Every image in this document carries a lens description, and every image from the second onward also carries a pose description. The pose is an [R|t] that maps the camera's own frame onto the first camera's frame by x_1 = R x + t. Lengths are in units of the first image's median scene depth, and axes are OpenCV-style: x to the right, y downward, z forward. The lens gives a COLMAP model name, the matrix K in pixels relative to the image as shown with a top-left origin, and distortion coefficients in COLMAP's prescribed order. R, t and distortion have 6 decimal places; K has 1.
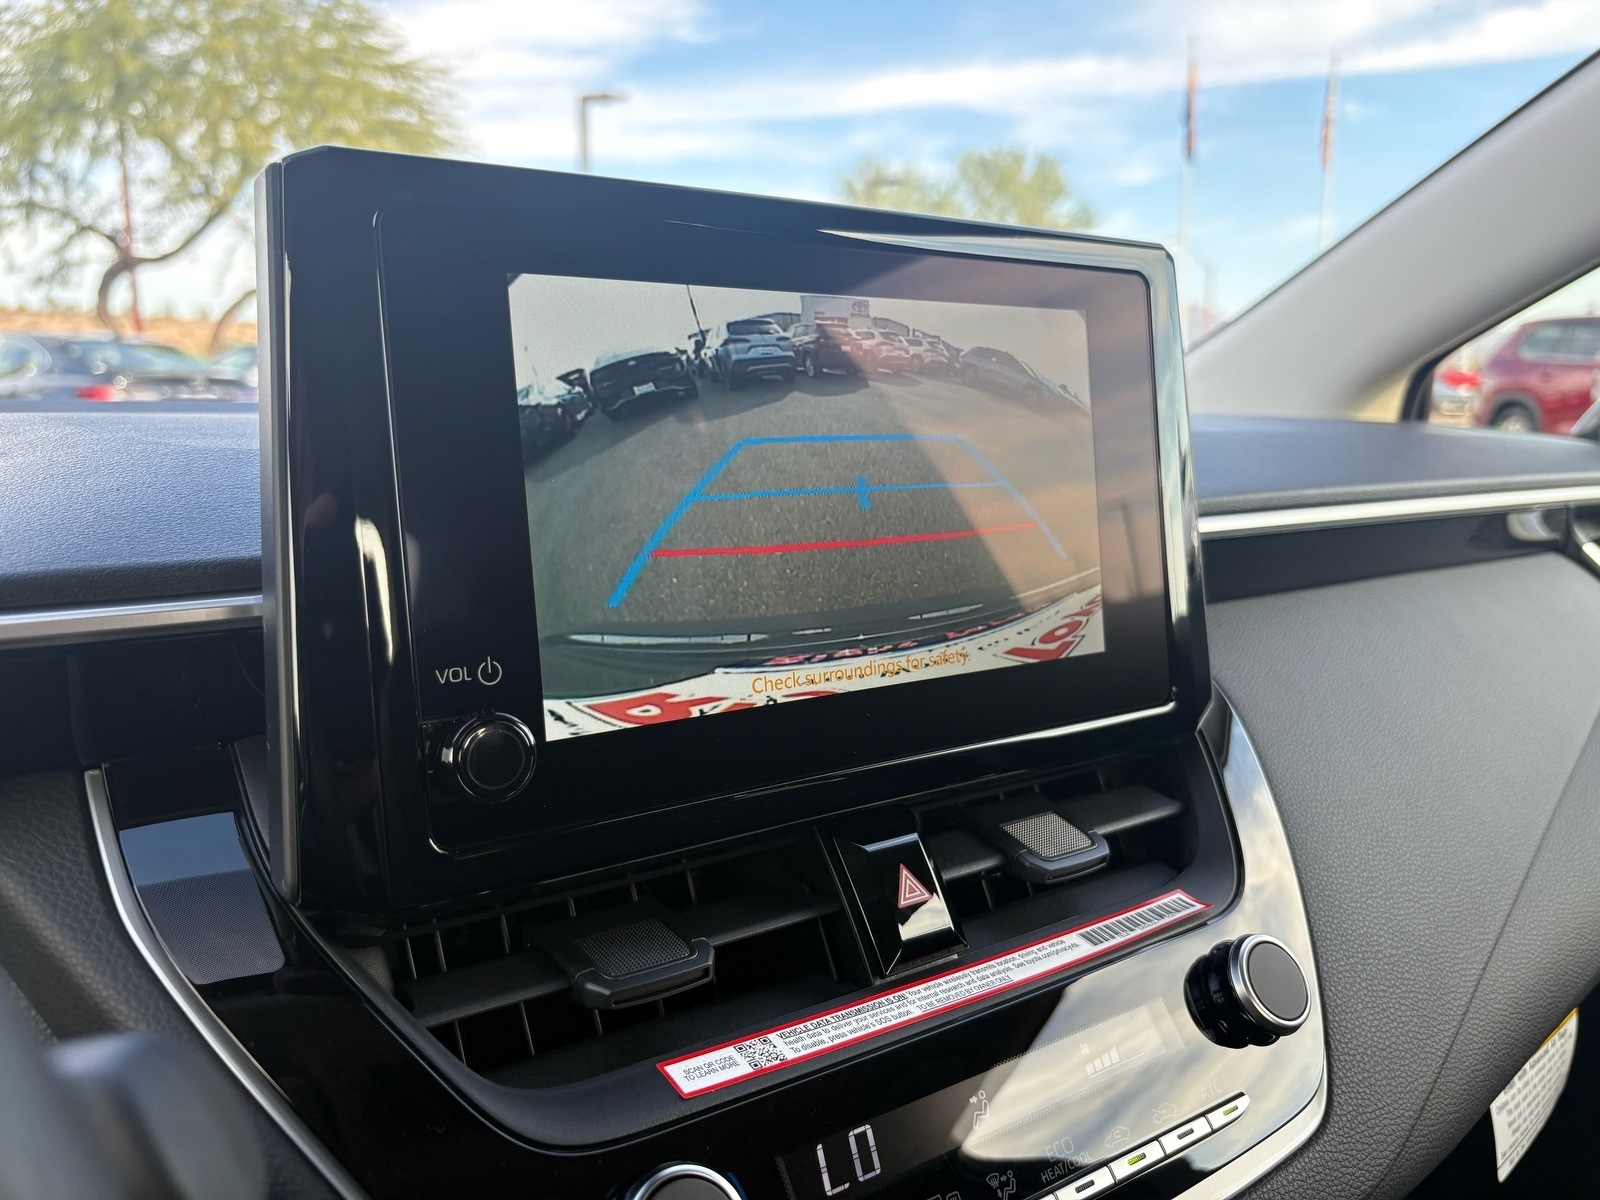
lens RADIAL K [[1231.3, 0, 800.0], [0, 1231.3, 600.0], [0, 0, 1]] dist [-0.006175, 0.001099]
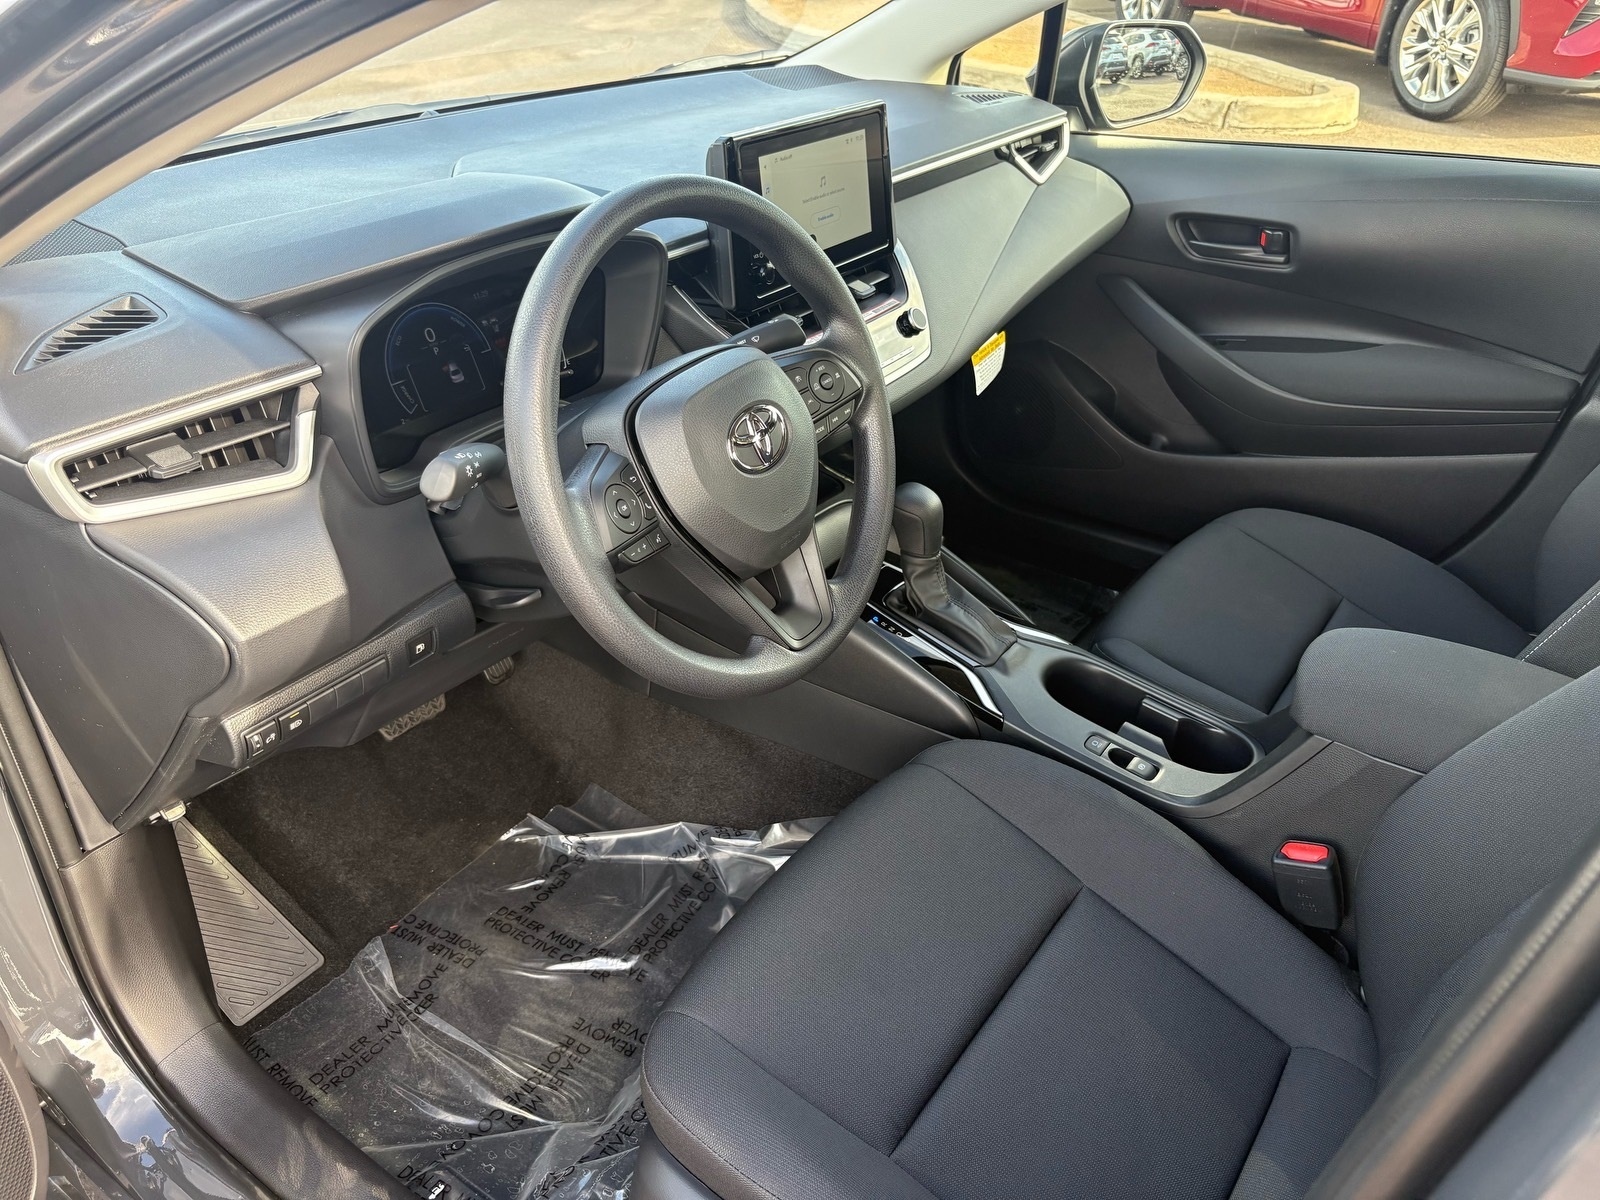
lens RADIAL K [[1231.3, 0, 800.0], [0, 1231.3, 600.0], [0, 0, 1]] dist [-0.006175, 0.001099]
pose [[0.939425, -0.171727, 0.296632, -1.338557], [0.050125, 0.924962, 0.376739, -0.363258], [-0.339069, -0.339049, 0.877541, -2.713358]]
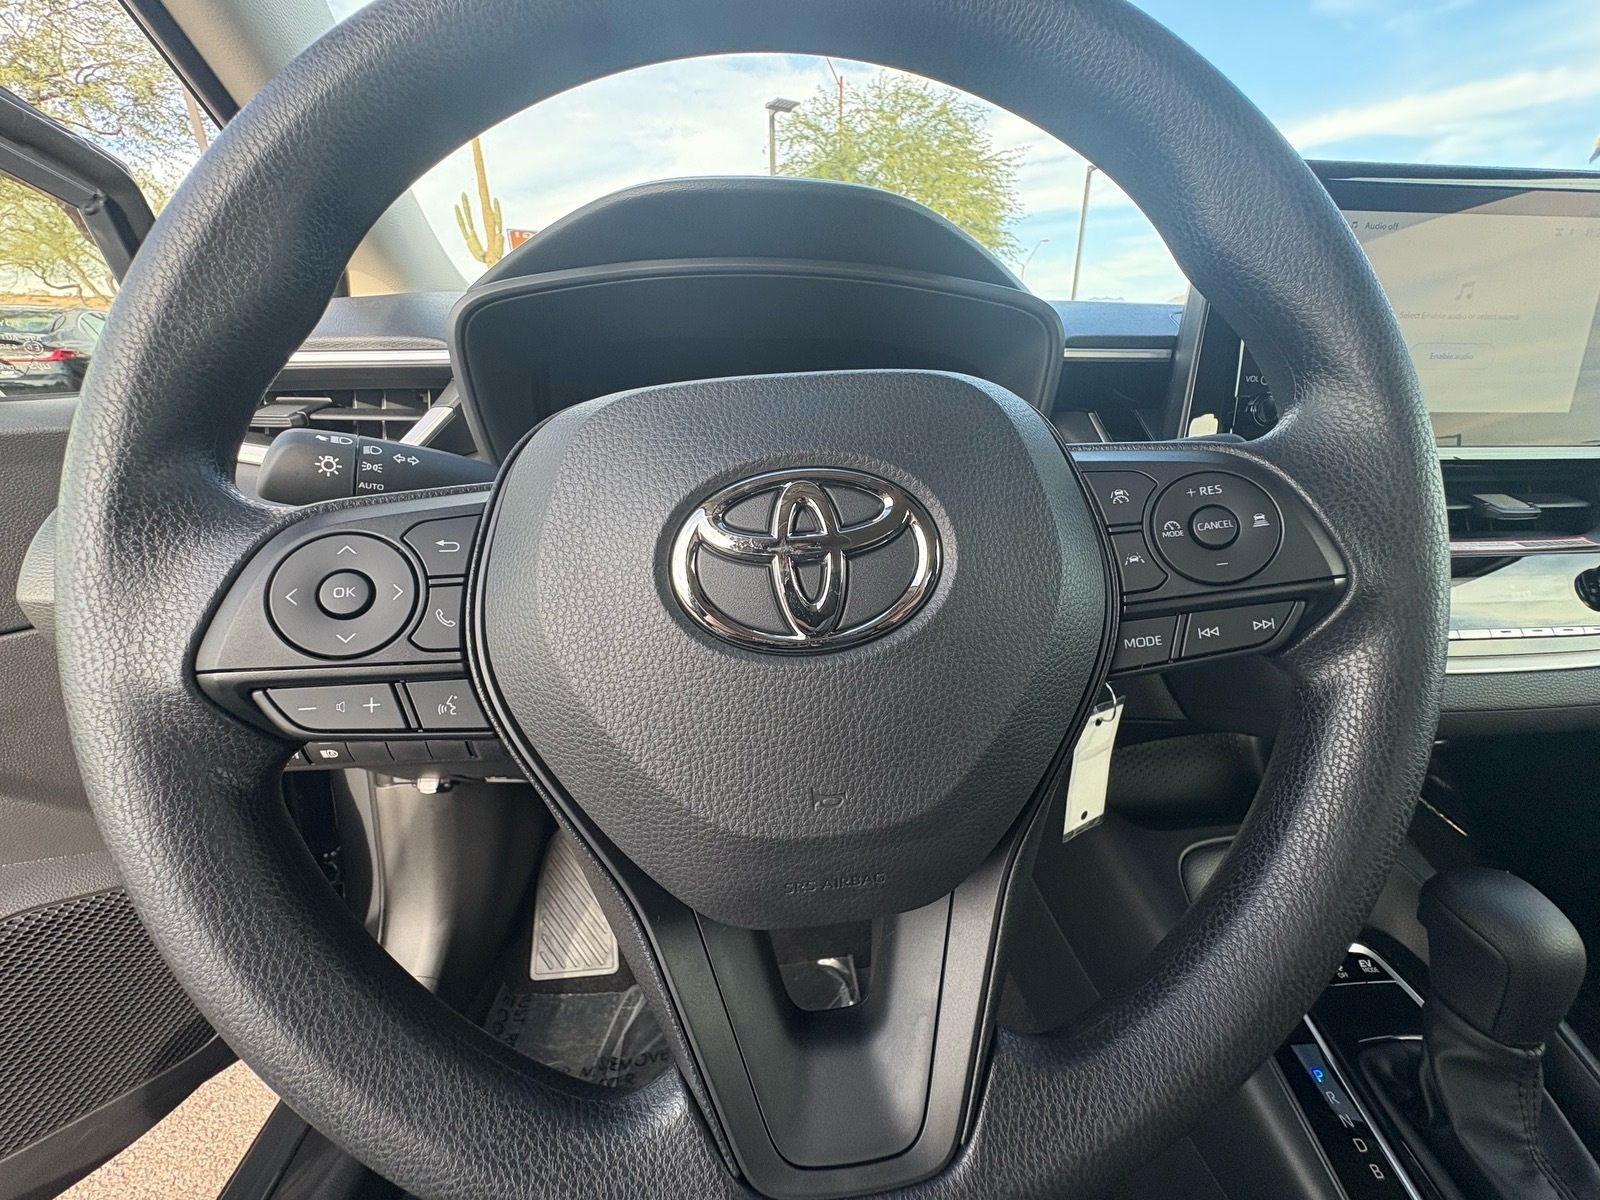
lens RADIAL K [[642.9, 0, 801.6], [0, 642.9, 593.1], [0, 0, 1]] dist [0.013381, 0.000243]
pose [[0.874024, 0.169087, -0.455513, -0.341104], [-0.084644, 0.976146, 0.199934, 0.253133], [0.478453, -0.136191, 0.867487, -0.612536]]
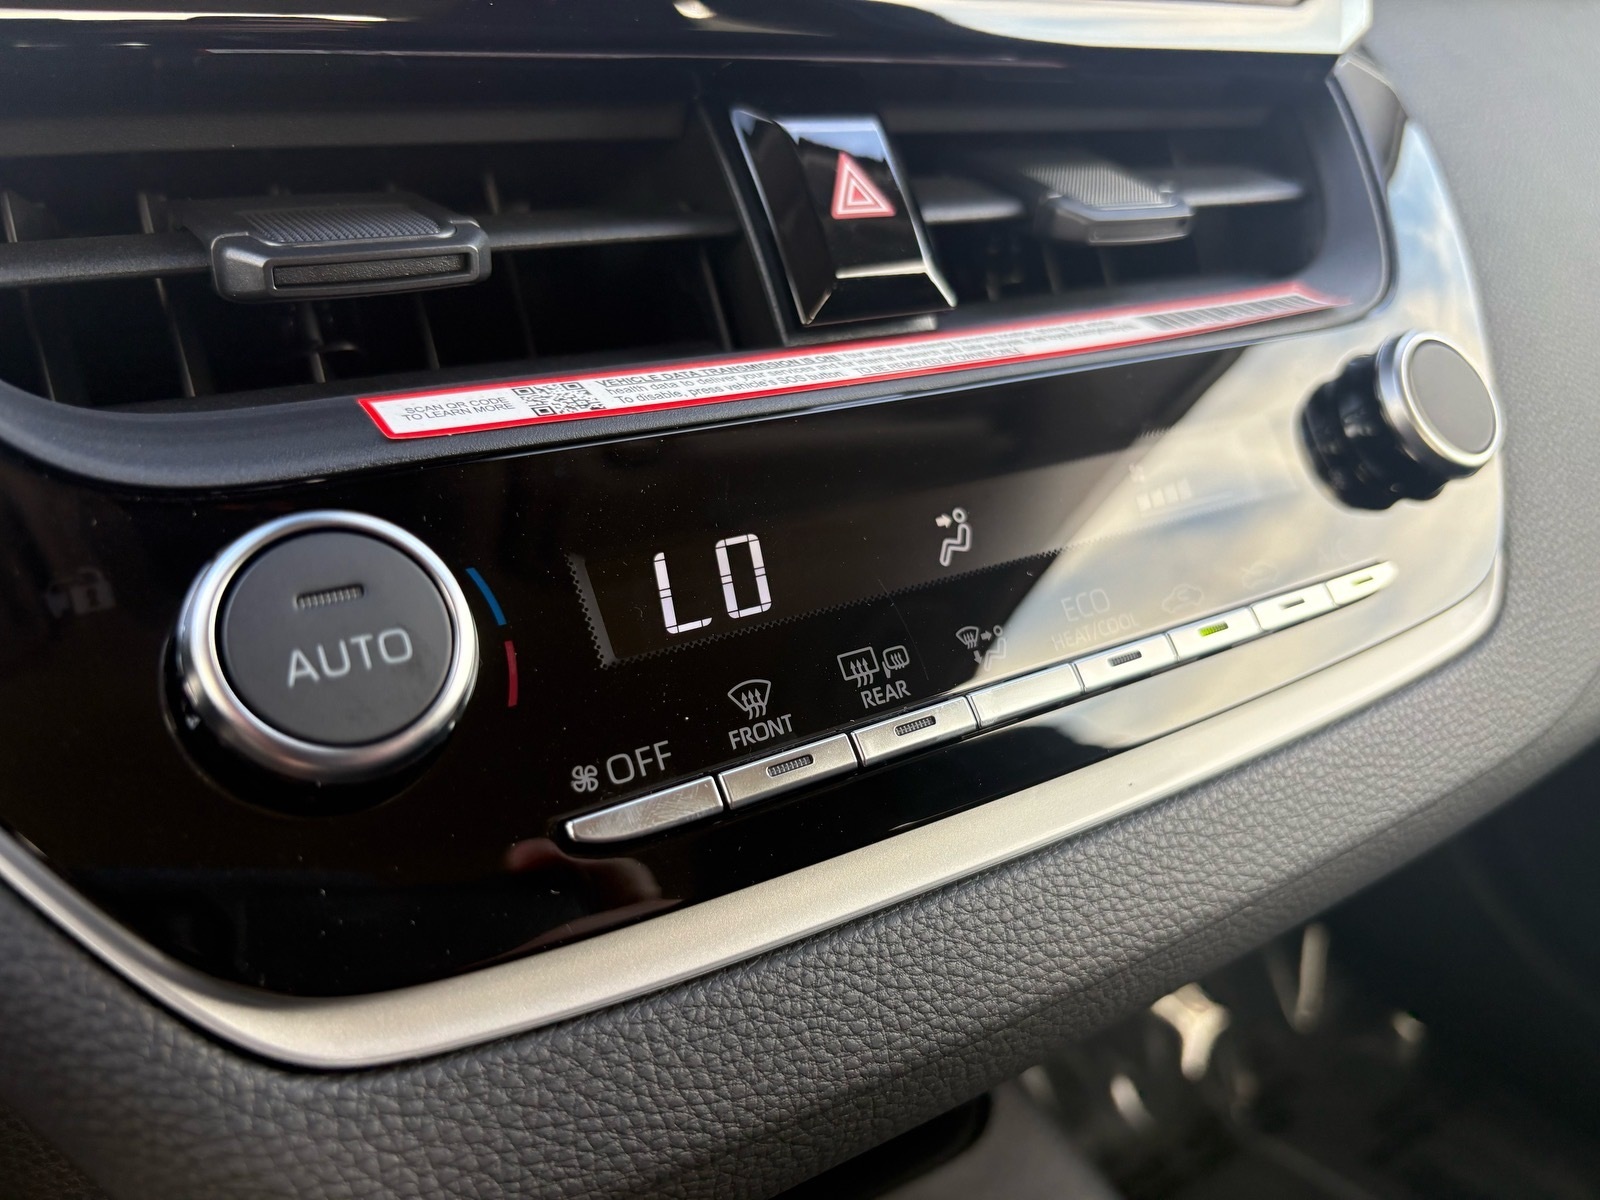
lens RADIAL K [[1231.3, 0, 800.0], [0, 1231.3, 600.0], [0, 0, 1]] dist [-0.006175, 0.001099]
pose [[0.999462, 0.021695, -0.024593, 0.083260], [-0.015243, 0.971299, 0.237373, 0.289498], [0.029037, -0.236870, 0.971107, 0.394663]]
